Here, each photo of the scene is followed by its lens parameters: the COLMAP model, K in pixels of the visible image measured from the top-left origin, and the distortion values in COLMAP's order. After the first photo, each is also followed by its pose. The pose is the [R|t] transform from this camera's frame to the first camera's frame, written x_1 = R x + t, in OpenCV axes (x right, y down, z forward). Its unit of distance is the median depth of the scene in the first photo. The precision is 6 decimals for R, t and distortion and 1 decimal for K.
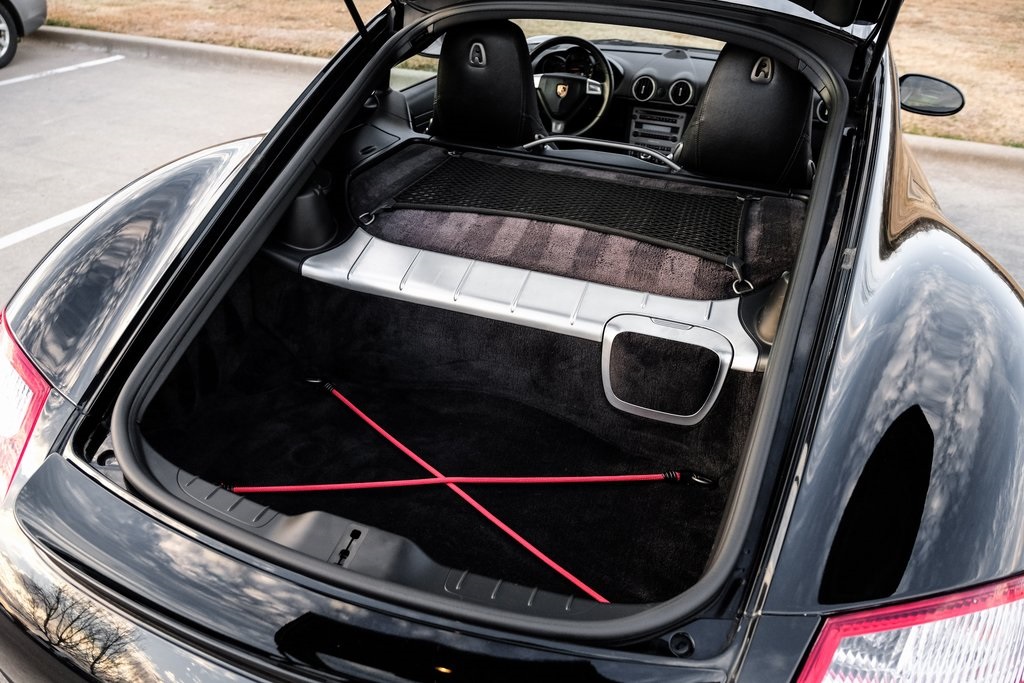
lens RADIAL K [[691.2, 0, 509.5], [0, 691.2, 351.2], [0, 0, 1]] dist [-0.029037, 0.010325]
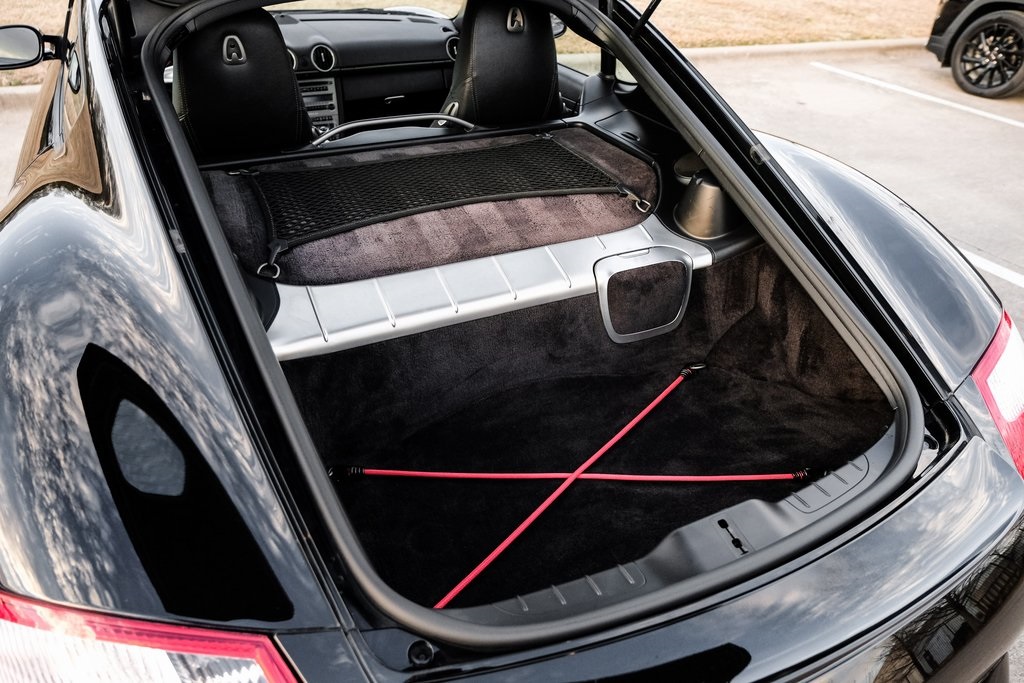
lens RADIAL K [[689.8, 0, 512.0], [0, 689.8, 341.5], [0, 0, 1]] dist [-0.019751, 0.001104]
pose [[0.696635, -0.409094, 0.589358, -0.541950], [0.379109, 0.907338, 0.181700, -0.164068], [-0.609079, 0.096852, 0.787174, 0.217507]]
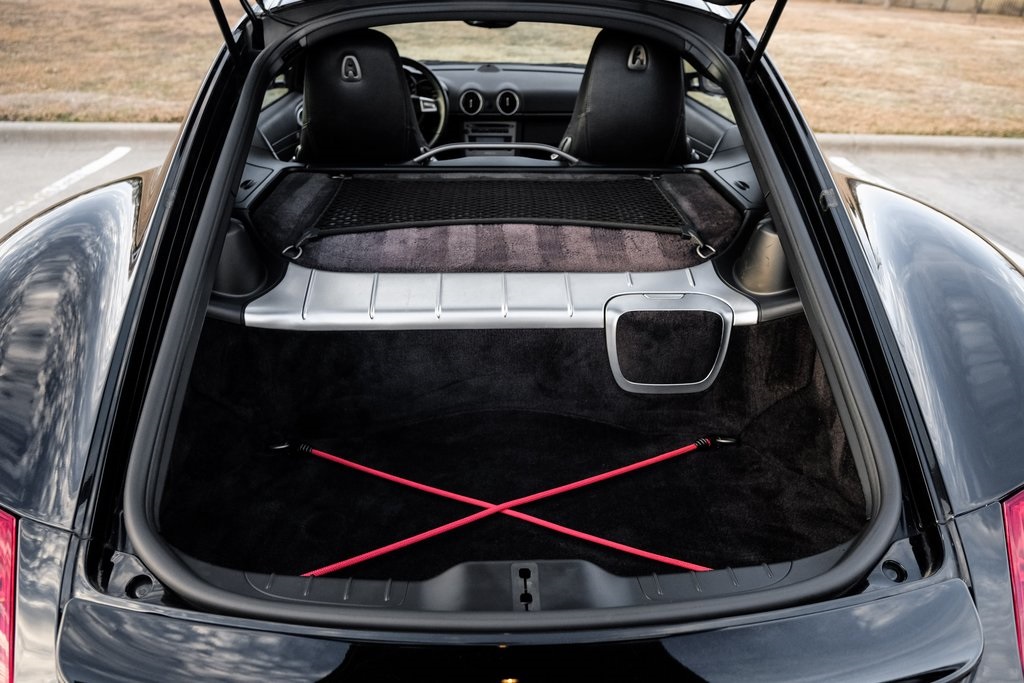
lens RADIAL K [[691.2, 0, 509.5], [0, 691.2, 351.2], [0, 0, 1]] dist [-0.029037, 0.010325]
pose [[0.927701, -0.204133, 0.312572, -0.263436], [0.220564, 0.975211, -0.017739, 0.005815], [-0.301203, 0.085398, 0.949728, 0.106056]]
